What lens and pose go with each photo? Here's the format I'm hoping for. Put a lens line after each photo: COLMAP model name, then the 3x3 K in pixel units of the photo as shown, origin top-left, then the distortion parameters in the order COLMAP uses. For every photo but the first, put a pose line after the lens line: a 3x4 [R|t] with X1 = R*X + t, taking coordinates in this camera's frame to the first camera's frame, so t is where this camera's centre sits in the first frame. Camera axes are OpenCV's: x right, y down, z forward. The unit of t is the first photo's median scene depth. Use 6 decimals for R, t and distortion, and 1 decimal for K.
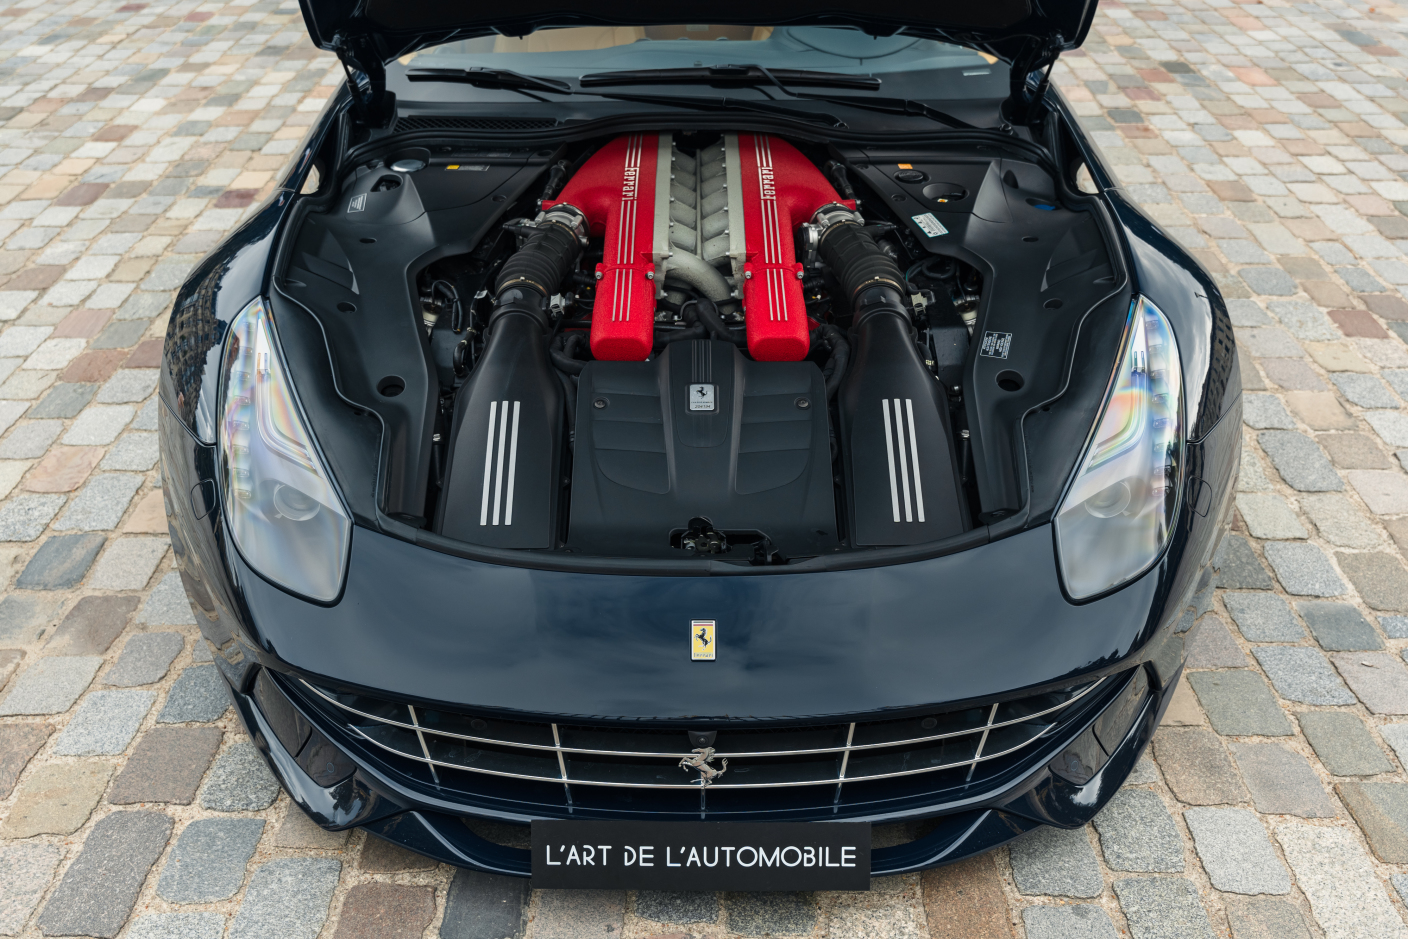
lens RADIAL K [[1299.2, 0, 693.0], [0, 1299.2, 471.2], [0, 0, 1]] dist [0.034590, -0.003141]
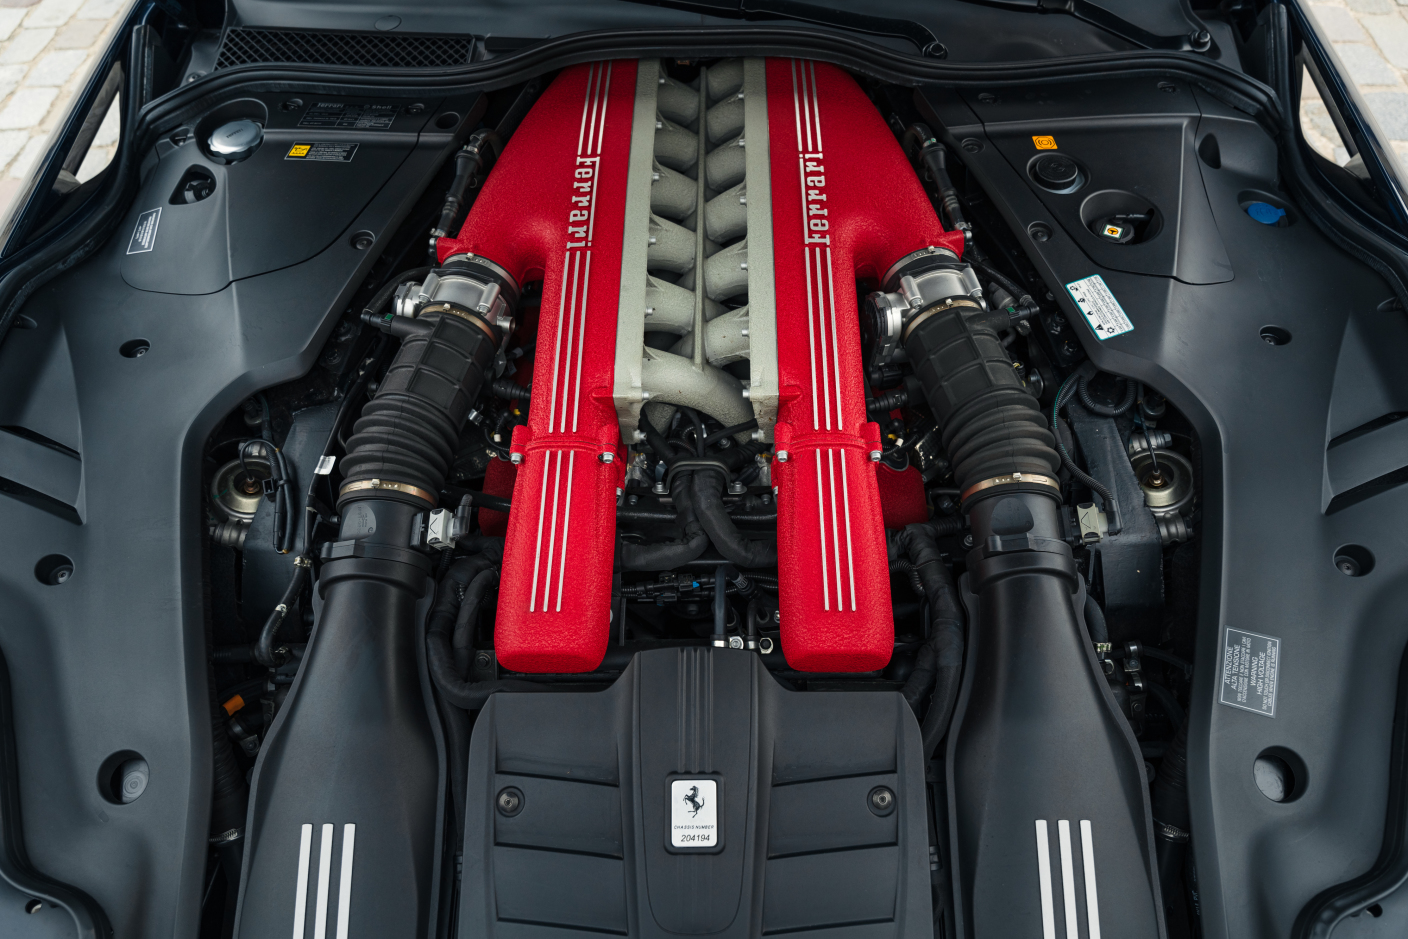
lens RADIAL K [[958.9, 0, 705.5], [0, 958.9, 469.3], [0, 0, 1]] dist [-0.003770, -0.003299]
pose [[0.999690, -0.005526, -0.024278, 0.017878], [0.013986, 0.931319, 0.363937, -0.270586], [0.020599, -0.364164, 0.931107, 0.561803]]
